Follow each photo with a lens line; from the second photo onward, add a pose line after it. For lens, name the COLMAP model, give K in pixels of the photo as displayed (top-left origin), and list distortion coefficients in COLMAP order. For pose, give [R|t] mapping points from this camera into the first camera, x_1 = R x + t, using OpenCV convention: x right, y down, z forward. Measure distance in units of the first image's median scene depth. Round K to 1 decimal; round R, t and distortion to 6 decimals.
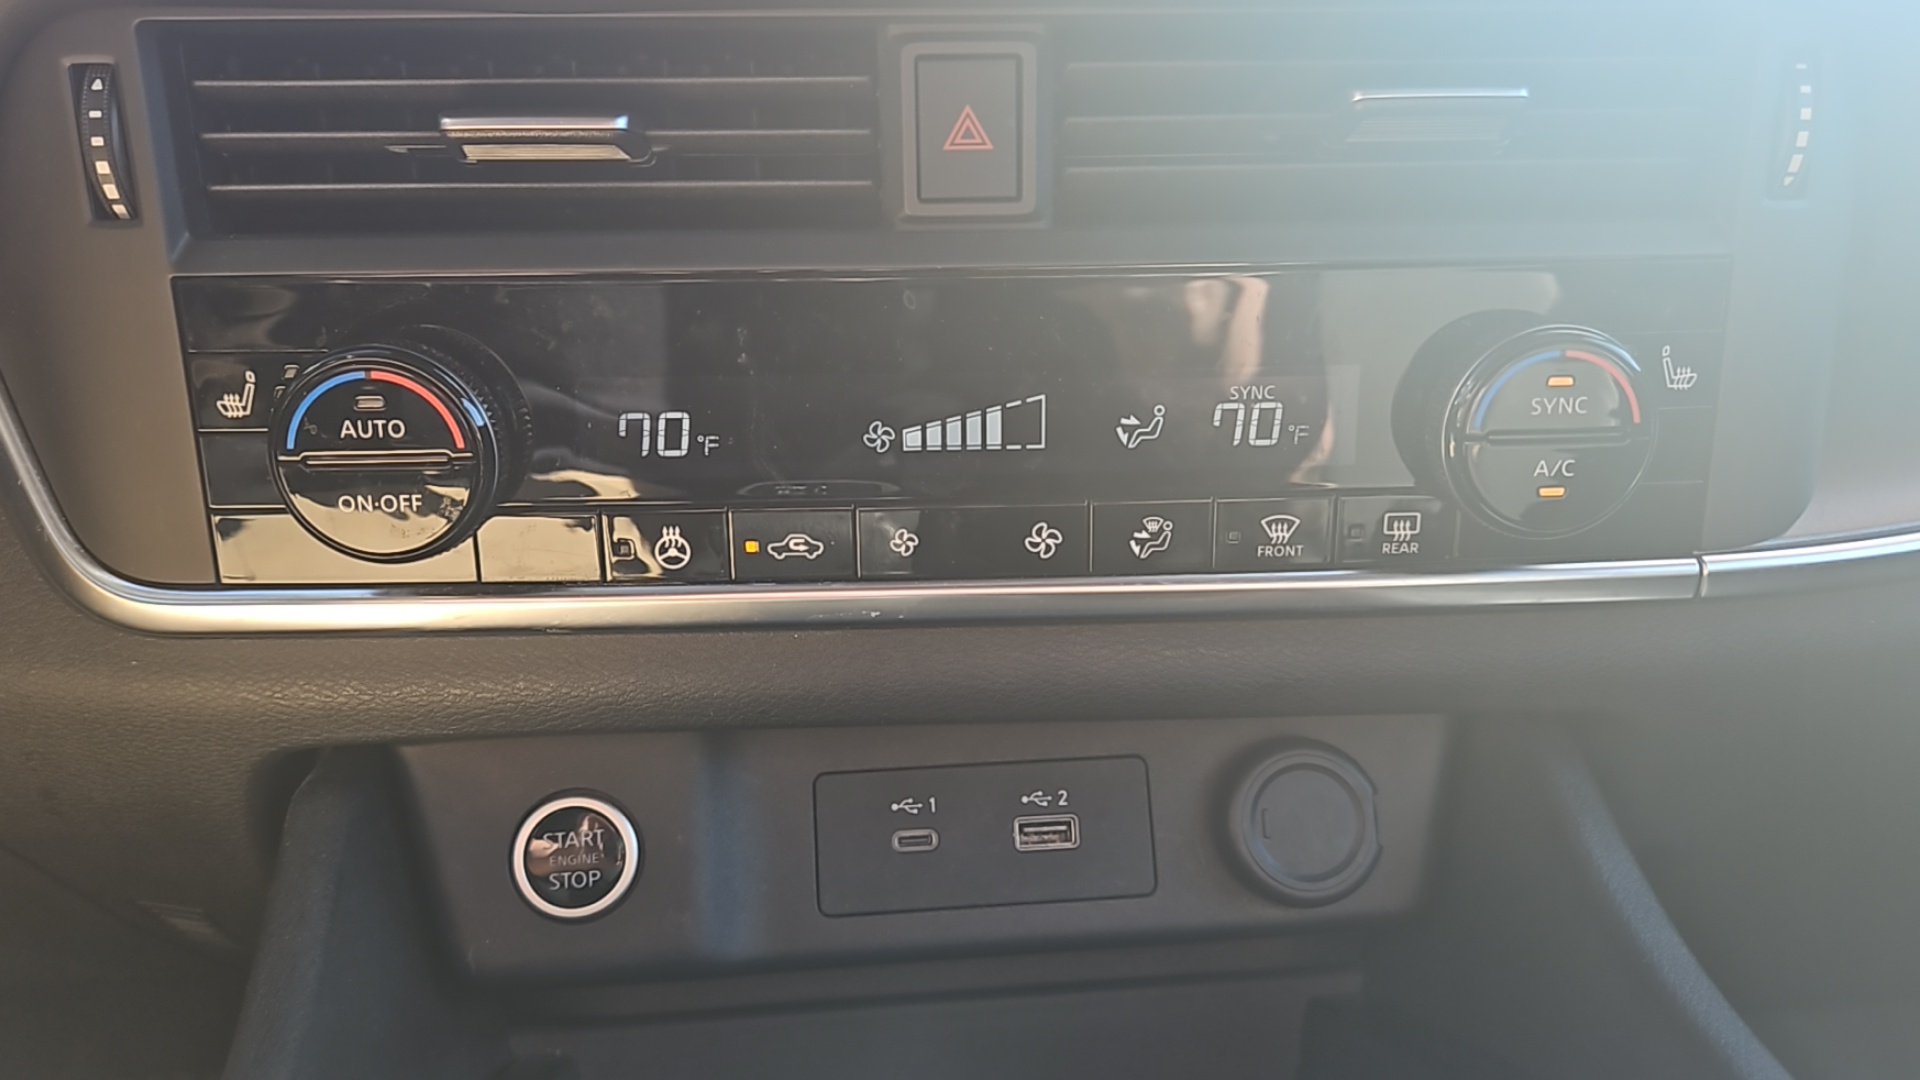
lens RADIAL K [[1327.3, 0, 952.6], [0, 1327.3, 542.7], [0, 0, 1]] dist [0.041632, -0.057125]
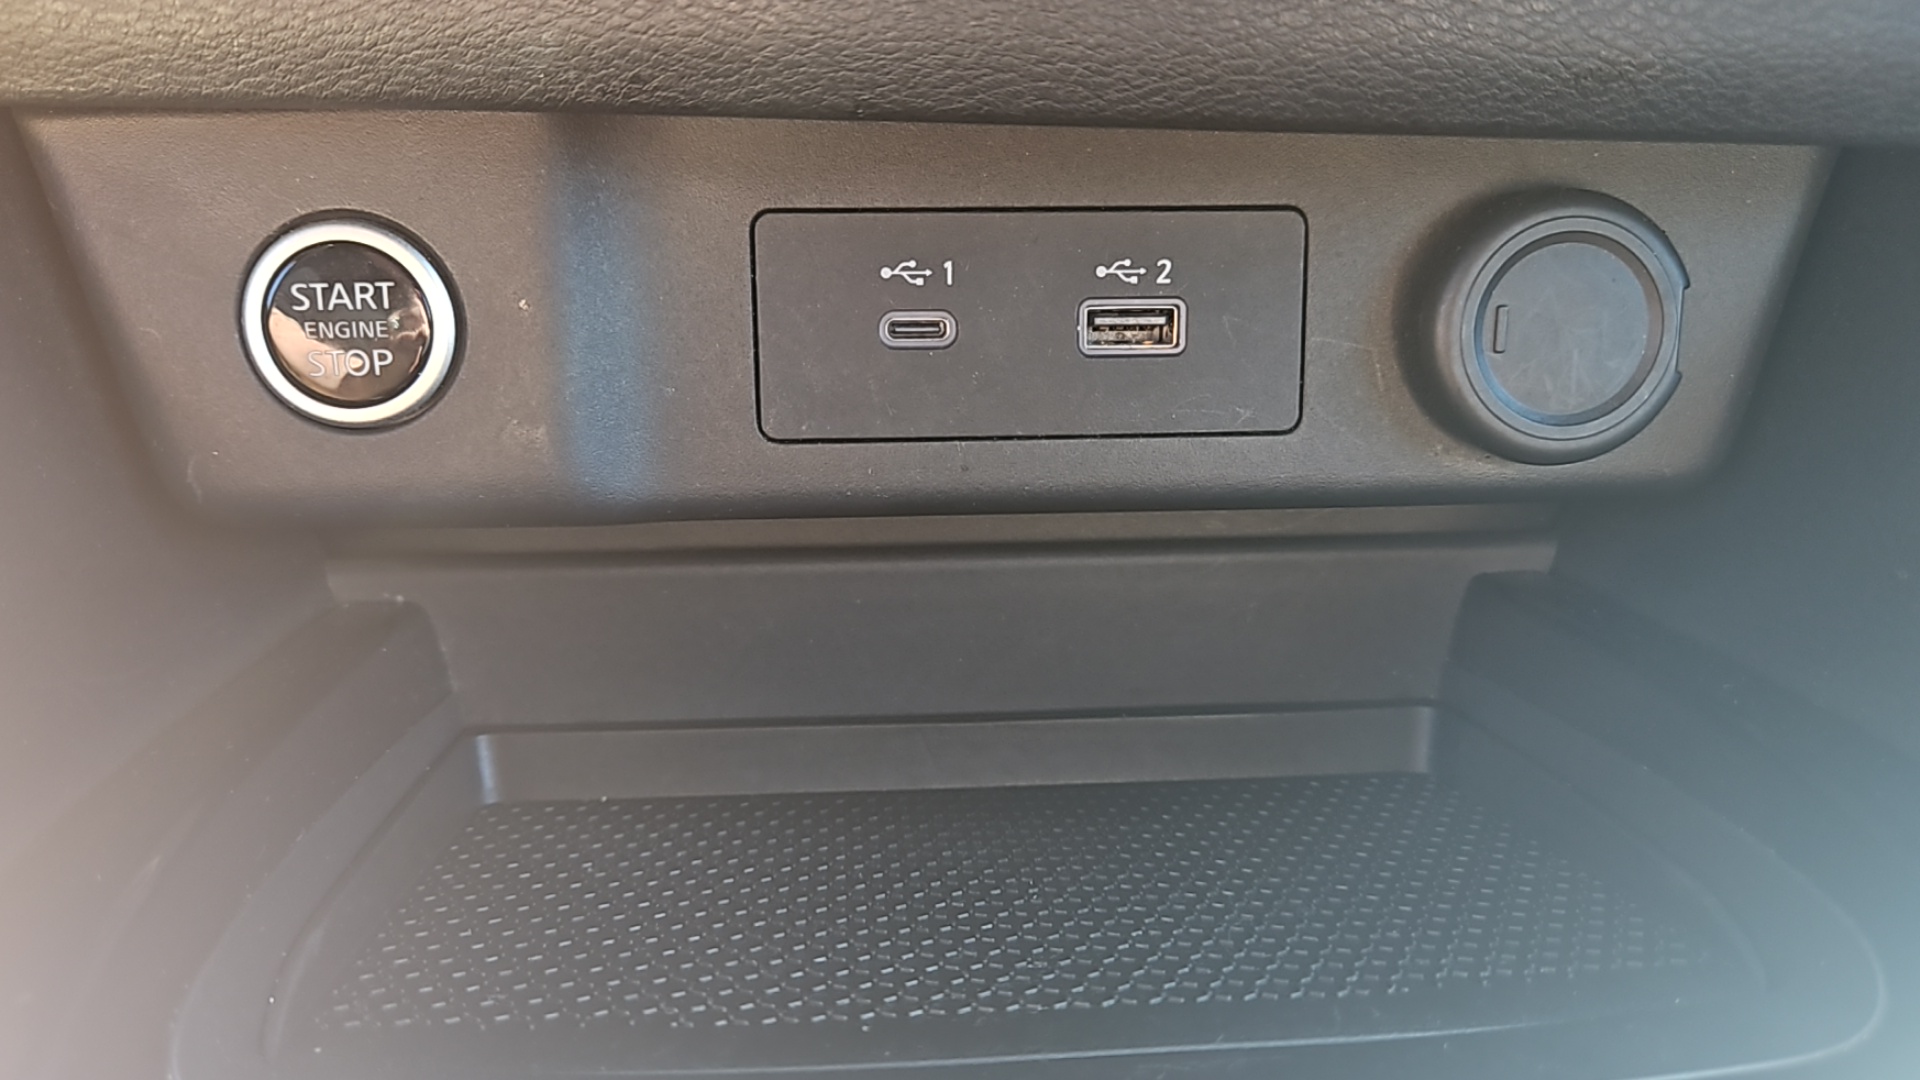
lens RADIAL K [[1327.3, 0, 952.6], [0, 1327.3, 542.7], [0, 0, 1]] dist [0.041632, -0.057125]
pose [[0.998501, 0.052709, -0.014749, 0.002318], [-0.043467, 0.927393, 0.371554, 0.086919], [0.033262, -0.370356, 0.928294, 0.395739]]
